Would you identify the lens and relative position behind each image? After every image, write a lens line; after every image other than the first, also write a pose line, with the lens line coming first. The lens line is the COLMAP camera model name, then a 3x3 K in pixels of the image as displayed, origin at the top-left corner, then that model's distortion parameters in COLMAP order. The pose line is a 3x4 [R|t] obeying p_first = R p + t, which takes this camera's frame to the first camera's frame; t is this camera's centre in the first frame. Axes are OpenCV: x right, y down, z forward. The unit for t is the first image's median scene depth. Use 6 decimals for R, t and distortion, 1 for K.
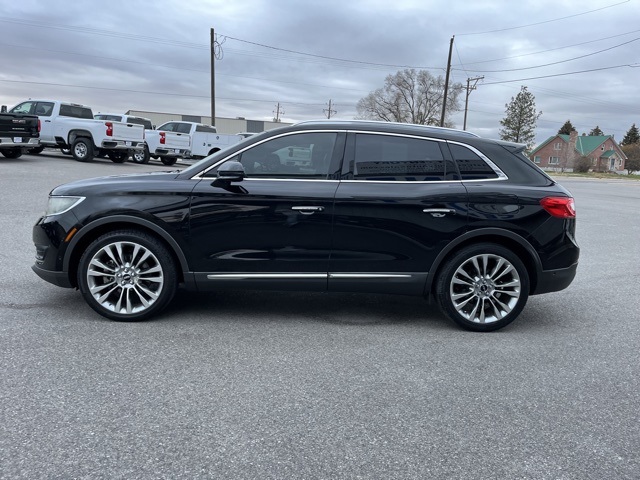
lens RADIAL K [[482.2, 0, 315.4], [0, 482.2, 233.4], [0, 0, 1]] dist [0.073881, -0.092718]
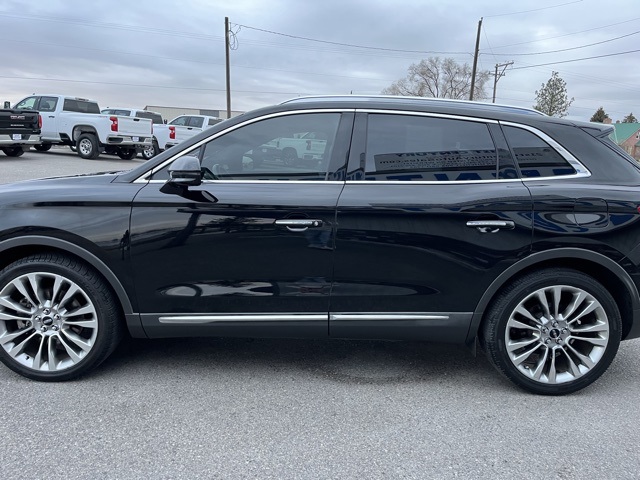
lens RADIAL K [[482.2, 0, 315.5], [0, 482.2, 238.3], [0, 0, 1]] dist [0.078186, -0.100495]
pose [[0.998827, -0.008371, -0.047686, 0.007504], [0.009458, 0.999700, 0.022611, -0.007935], [0.047482, -0.023036, 0.998606, 0.054346]]
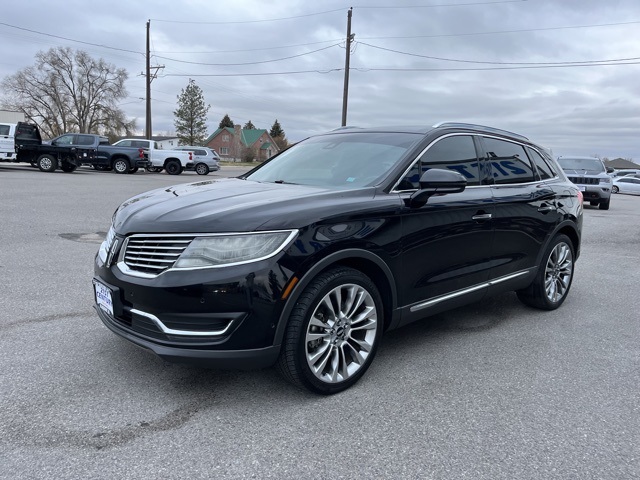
lens RADIAL K [[482.2, 0, 315.5], [0, 482.2, 238.3], [0, 0, 1]] dist [0.078186, -0.100495]
pose [[0.784975, -0.113289, 0.609082, -0.152406], [0.094634, 0.993527, 0.062833, -0.018058], [-0.612257, 0.008317, 0.790615, 0.079352]]
